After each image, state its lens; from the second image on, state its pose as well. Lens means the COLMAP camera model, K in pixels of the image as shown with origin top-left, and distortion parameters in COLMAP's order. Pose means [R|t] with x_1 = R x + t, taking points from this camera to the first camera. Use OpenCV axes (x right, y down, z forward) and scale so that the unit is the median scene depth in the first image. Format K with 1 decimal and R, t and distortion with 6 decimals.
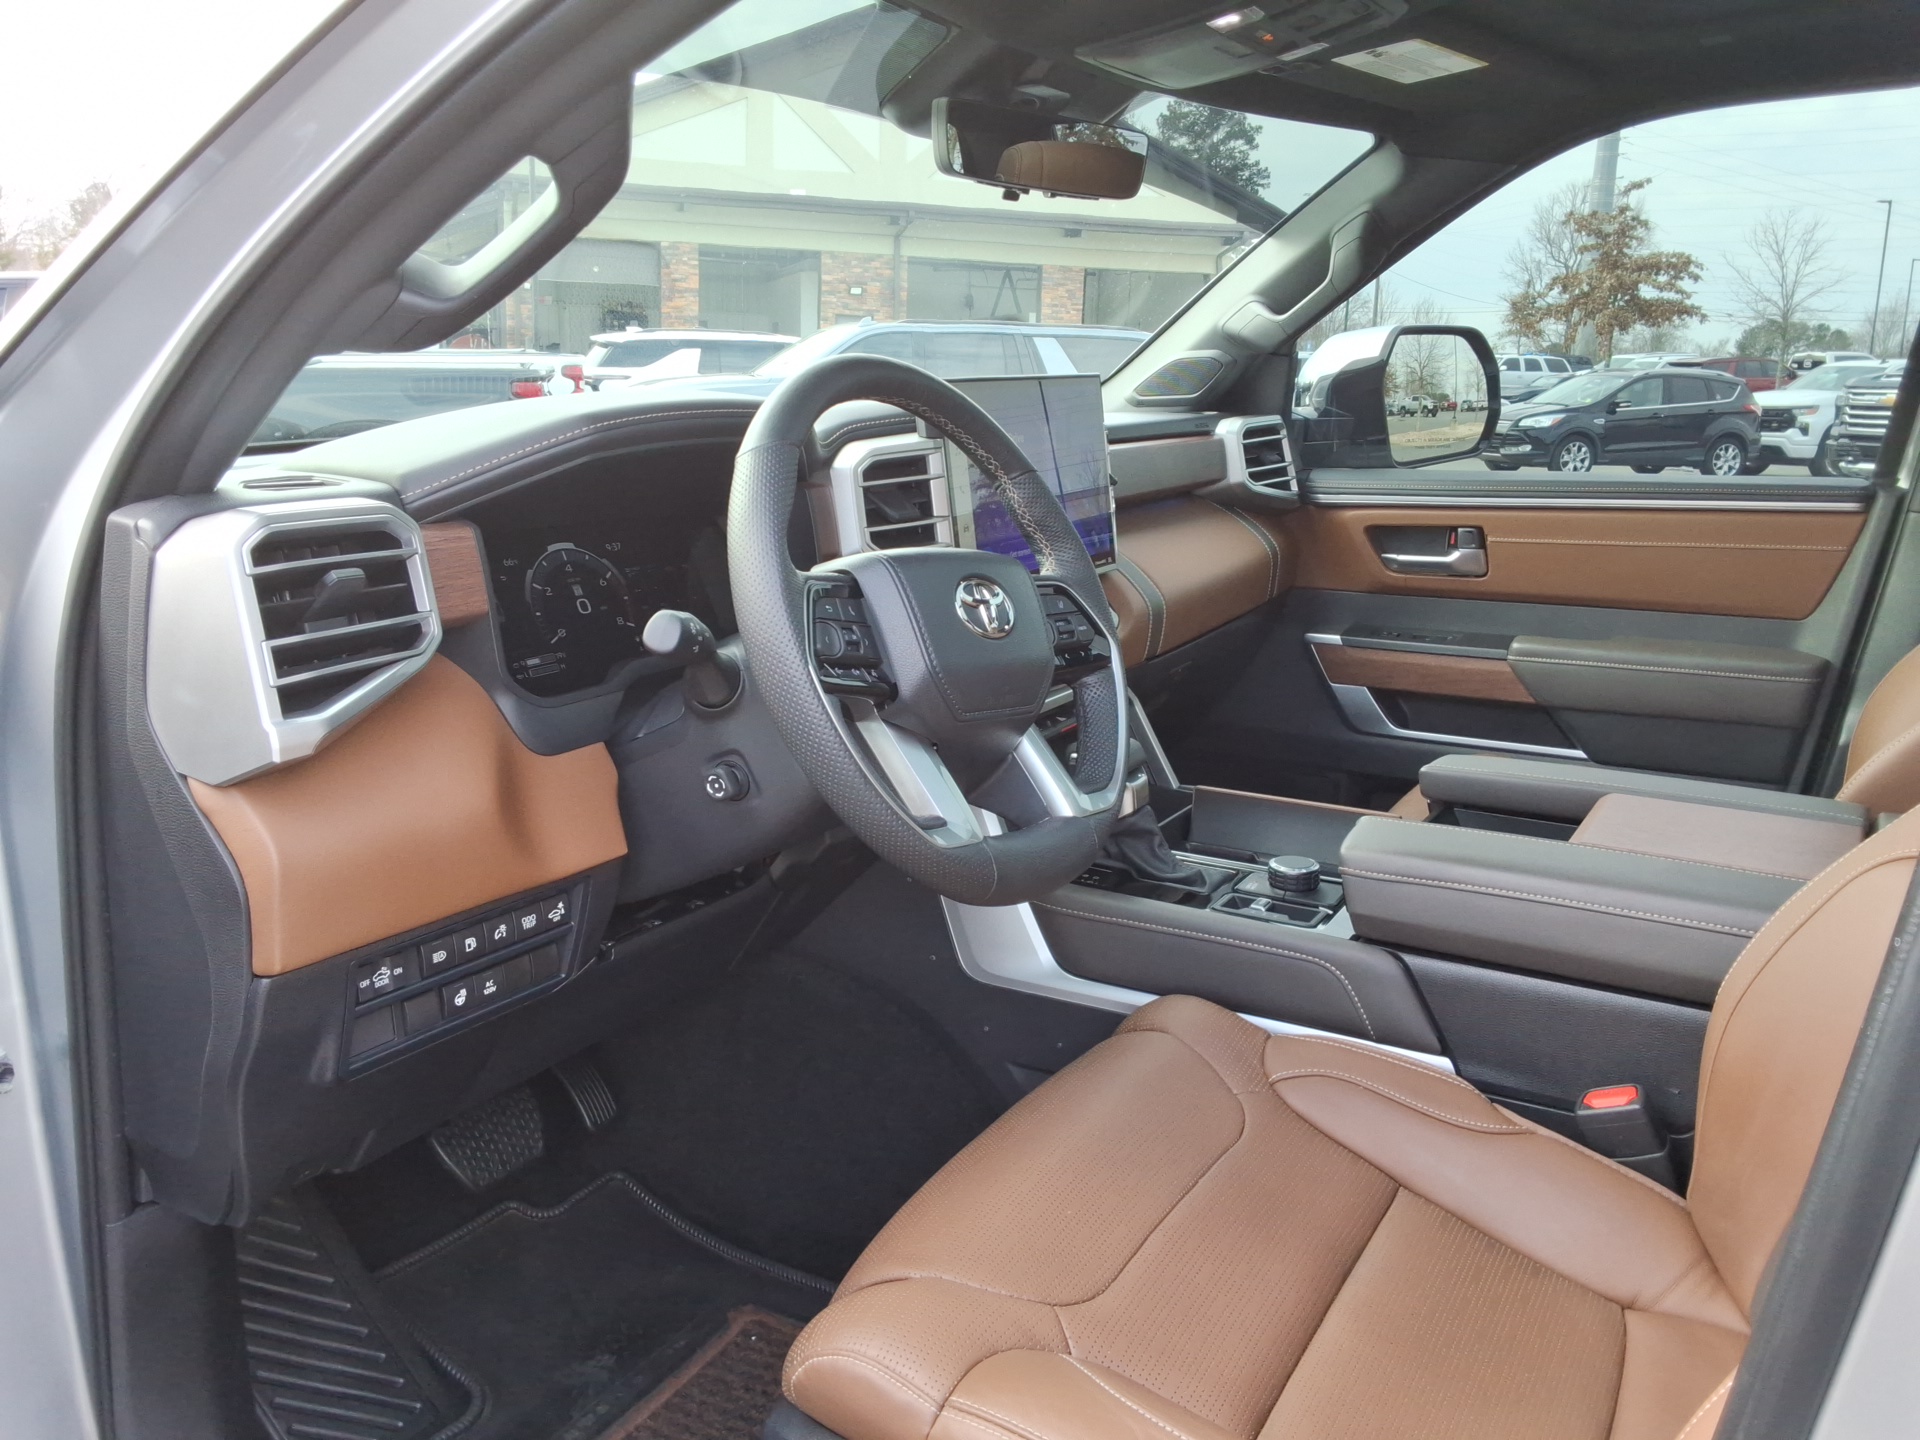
lens RADIAL K [[1535.9, 0, 976.1], [0, 1535.9, 689.7], [0, 0, 1]] dist [0.115448, -0.243023]
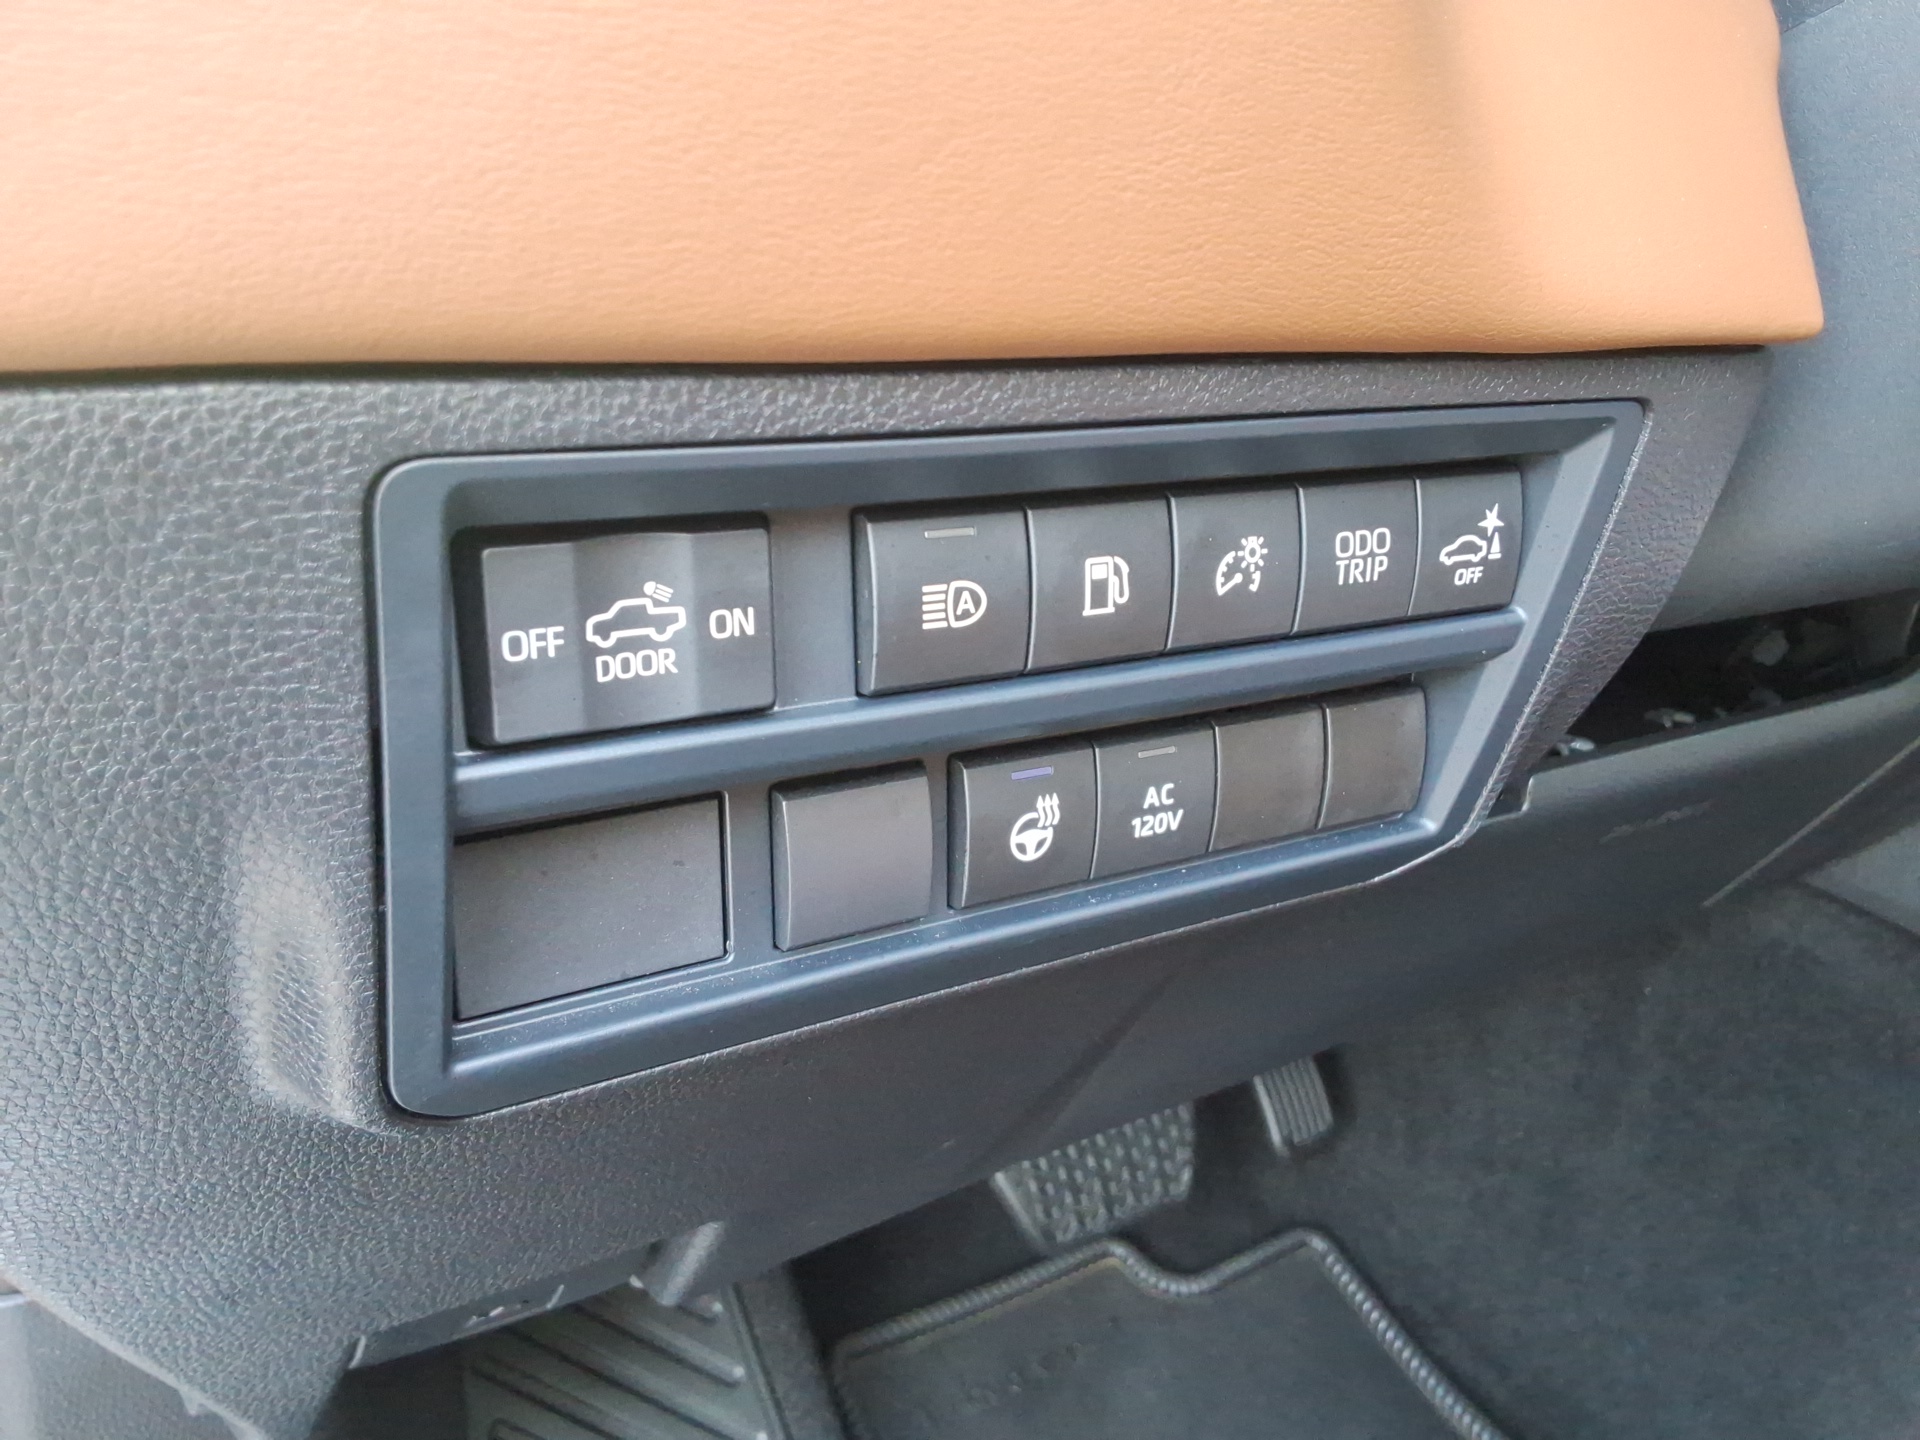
lens RADIAL K [[1540.8, 0, 978.8], [0, 1540.8, 701.2], [0, 0, 1]] dist [0.130481, -0.205153]
pose [[0.909330, 0.150065, -0.388072, -0.240179], [-0.120929, 0.987752, 0.098597, 0.149722], [0.398115, -0.042728, 0.916340, 0.746650]]
